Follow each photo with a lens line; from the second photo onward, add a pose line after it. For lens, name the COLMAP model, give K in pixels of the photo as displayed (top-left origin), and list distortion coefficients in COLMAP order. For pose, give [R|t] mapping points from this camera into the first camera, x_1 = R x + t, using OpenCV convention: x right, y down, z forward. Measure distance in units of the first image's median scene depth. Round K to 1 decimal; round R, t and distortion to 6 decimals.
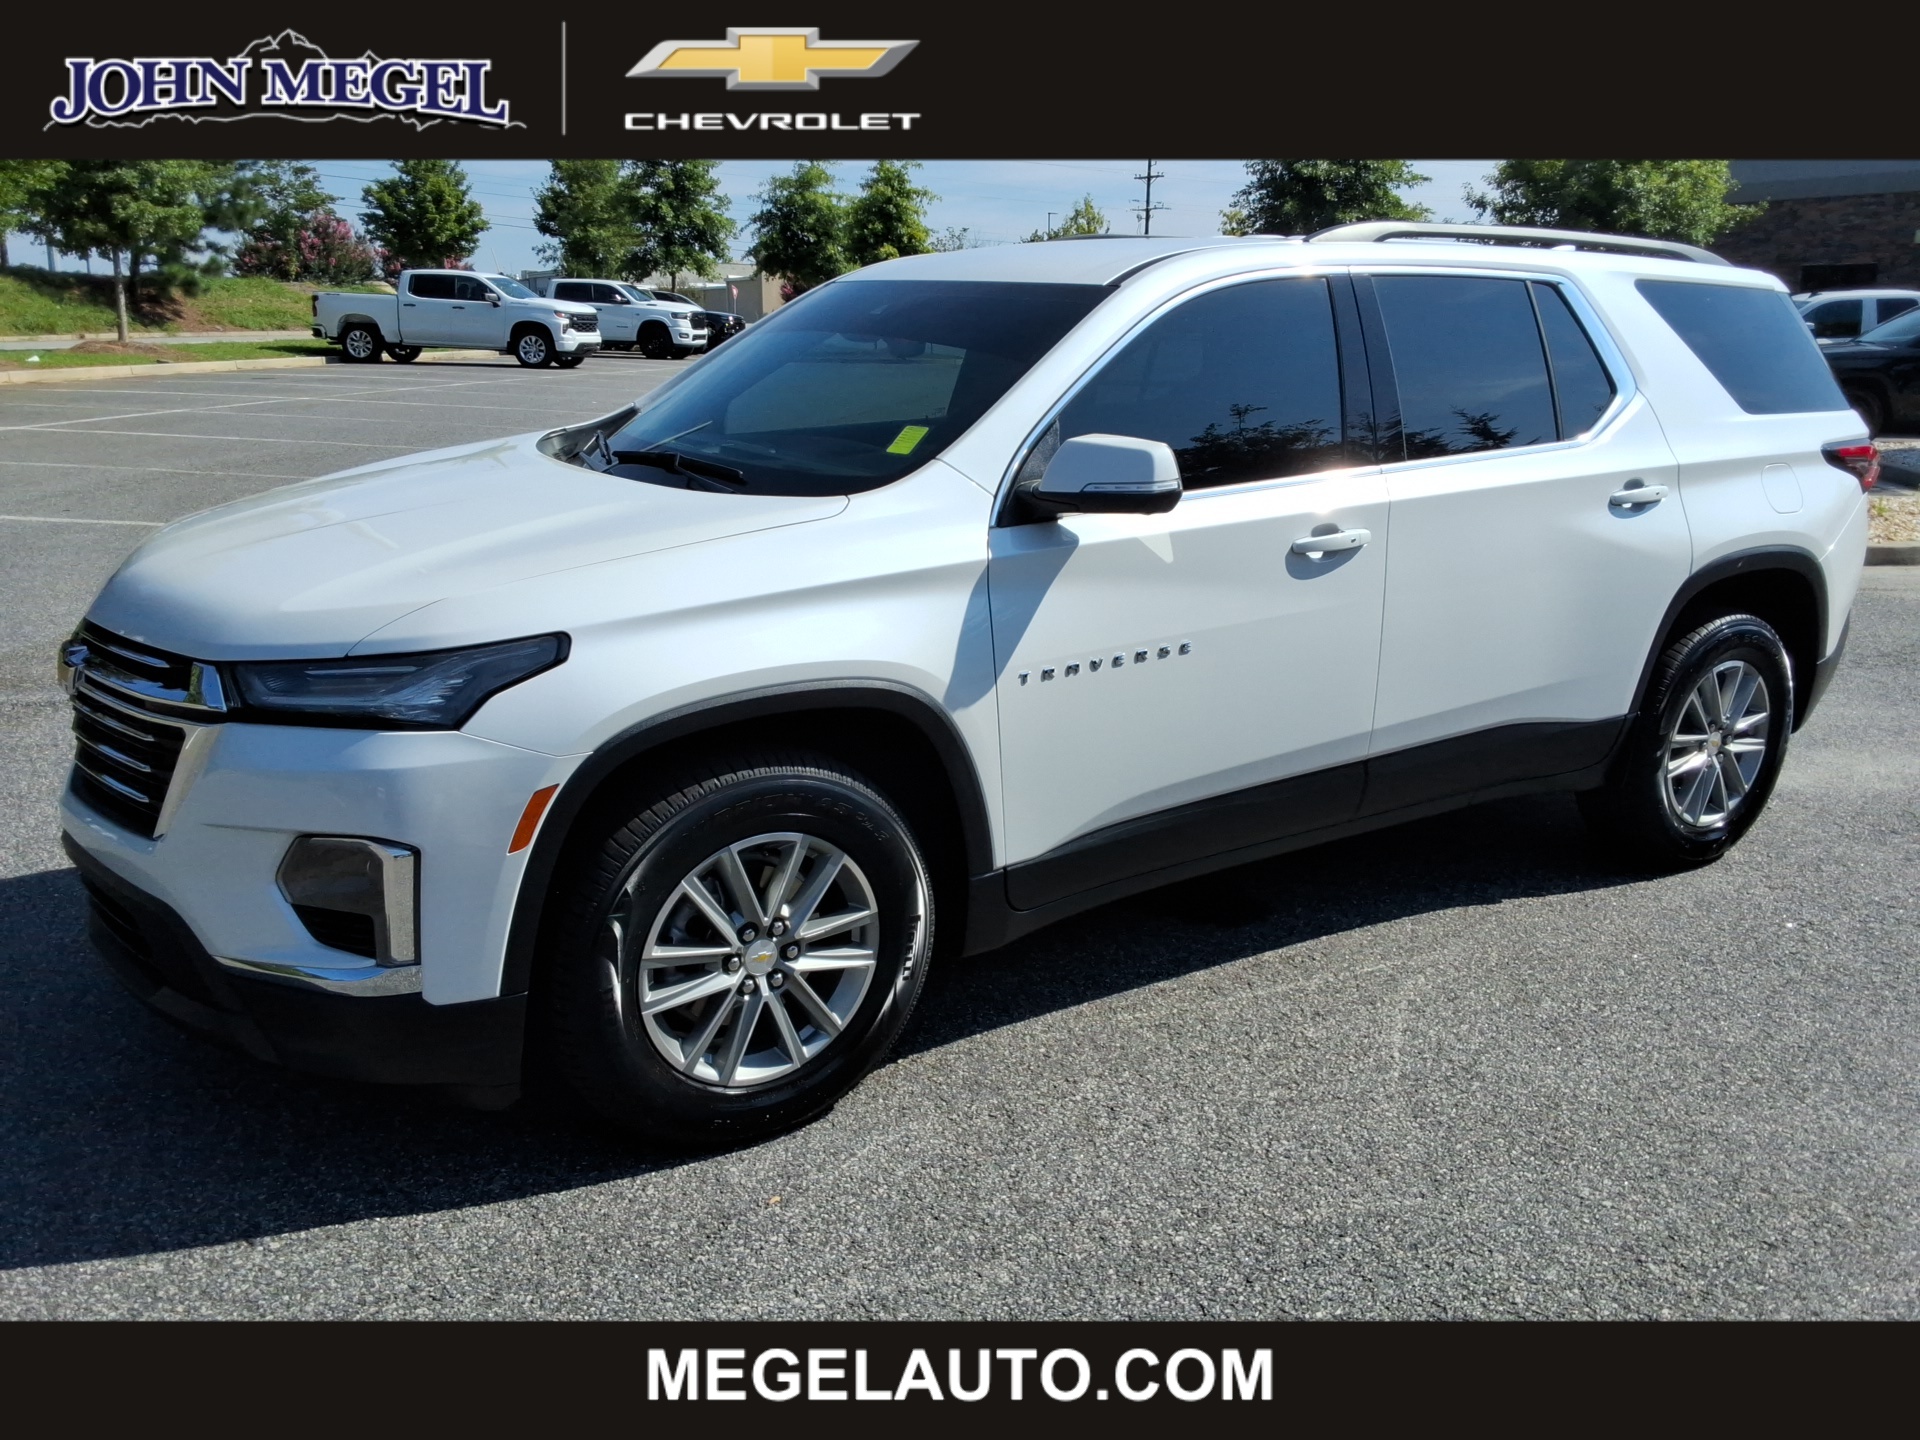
lens RADIAL K [[1539.2, 0, 973.1], [0, 1539.2, 697.4], [0, 0, 1]] dist [0.134806, -0.223881]
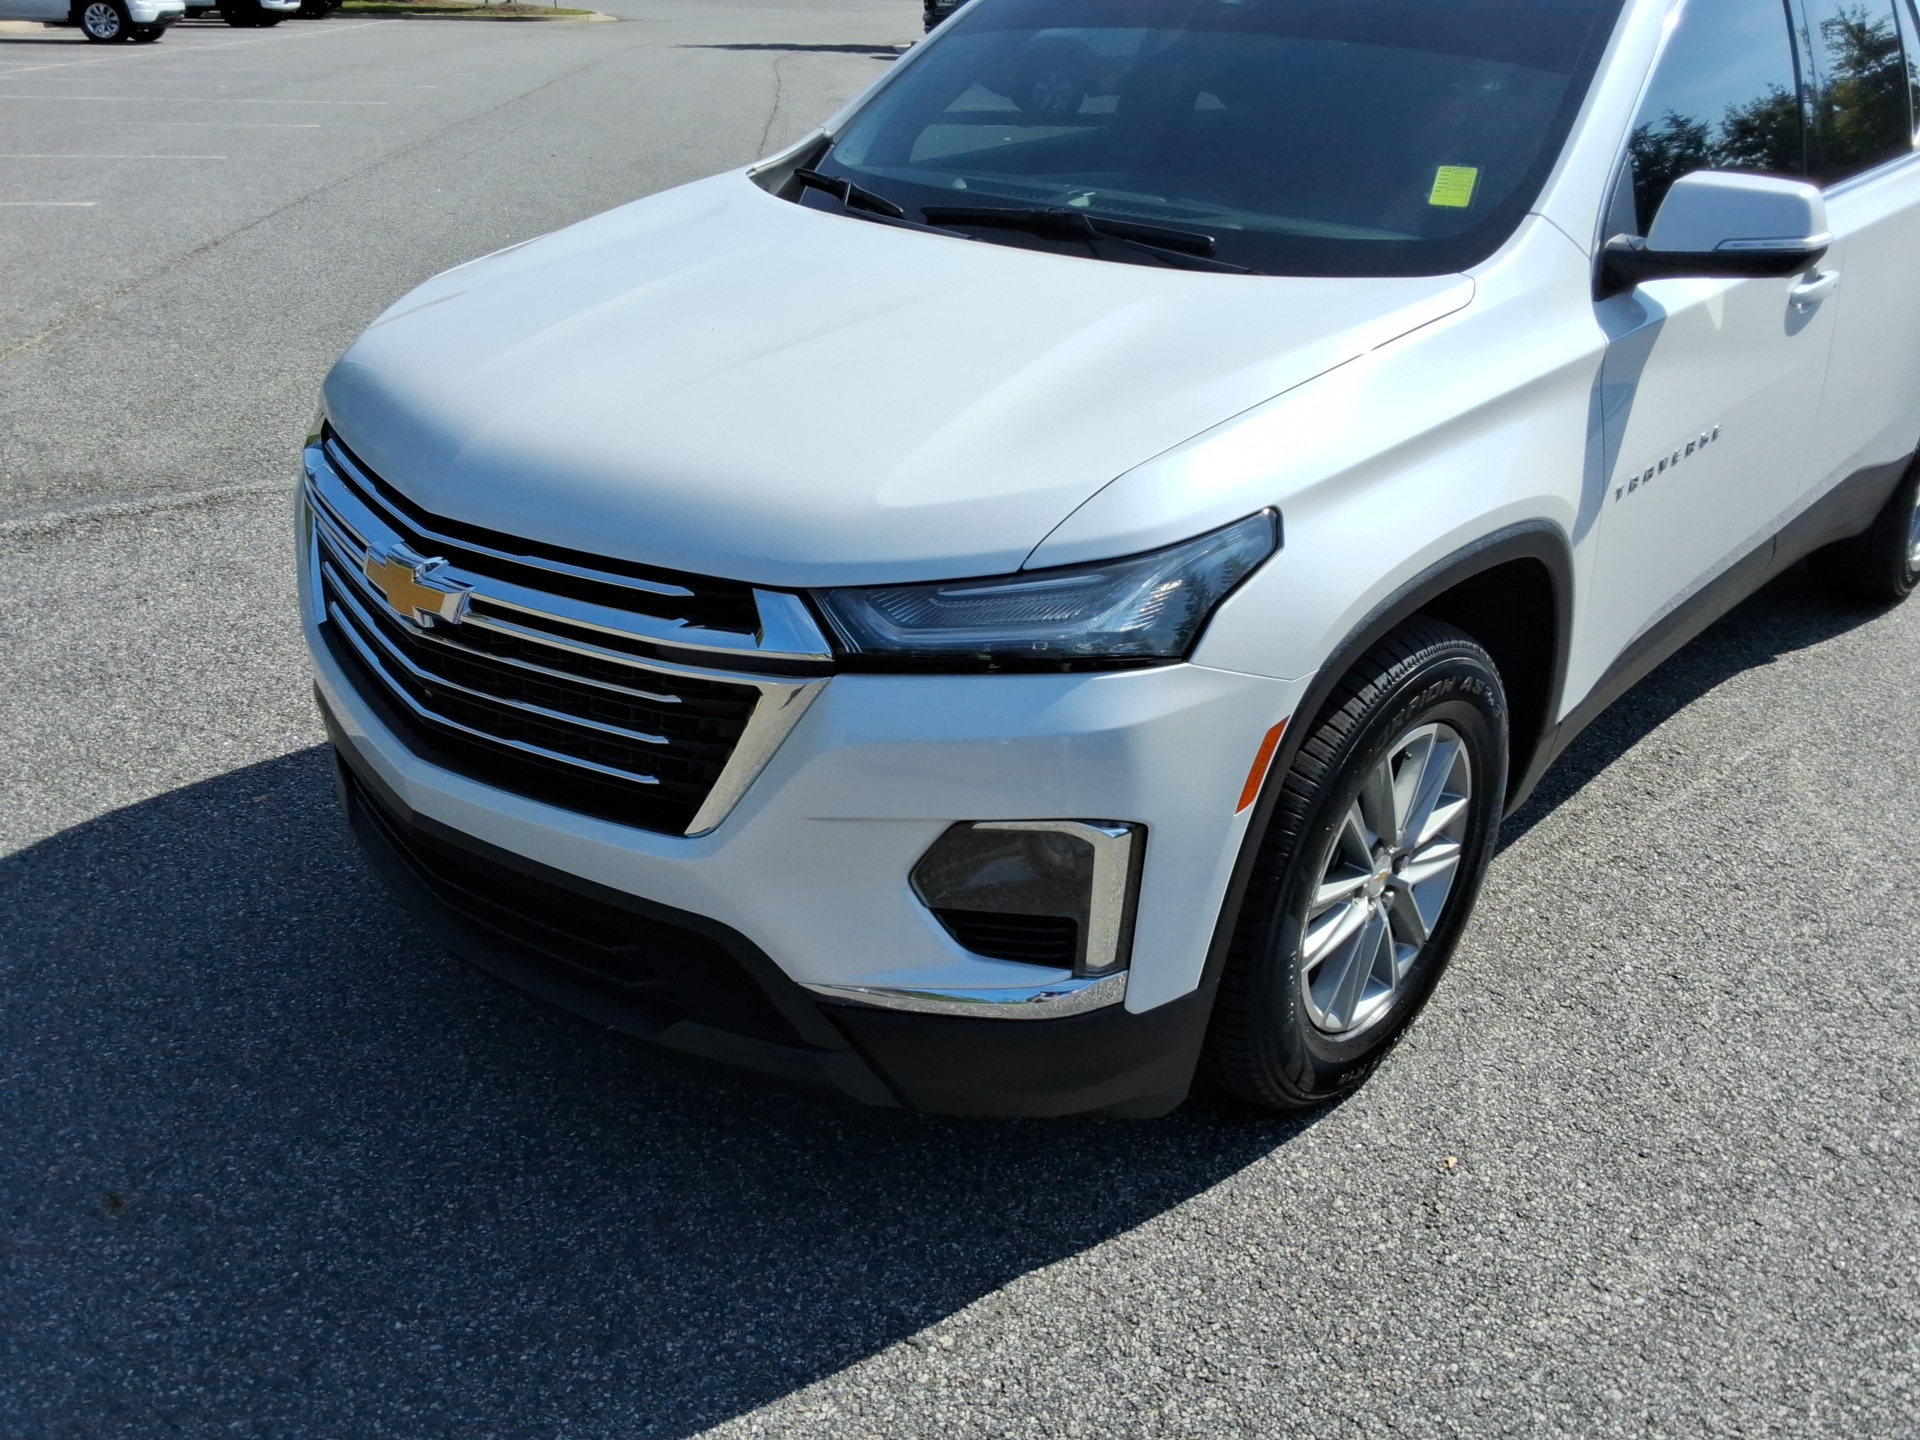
lens RADIAL K [[1536.6, 0, 973.0], [0, 1536.6, 699.9], [0, 0, 1]] dist [0.116944, -0.181372]
pose [[0.971621, -0.102130, 0.213358, -0.538475], [0.058322, 0.977576, 0.202347, -0.103424], [-0.229239, -0.184161, 0.955790, 0.315391]]
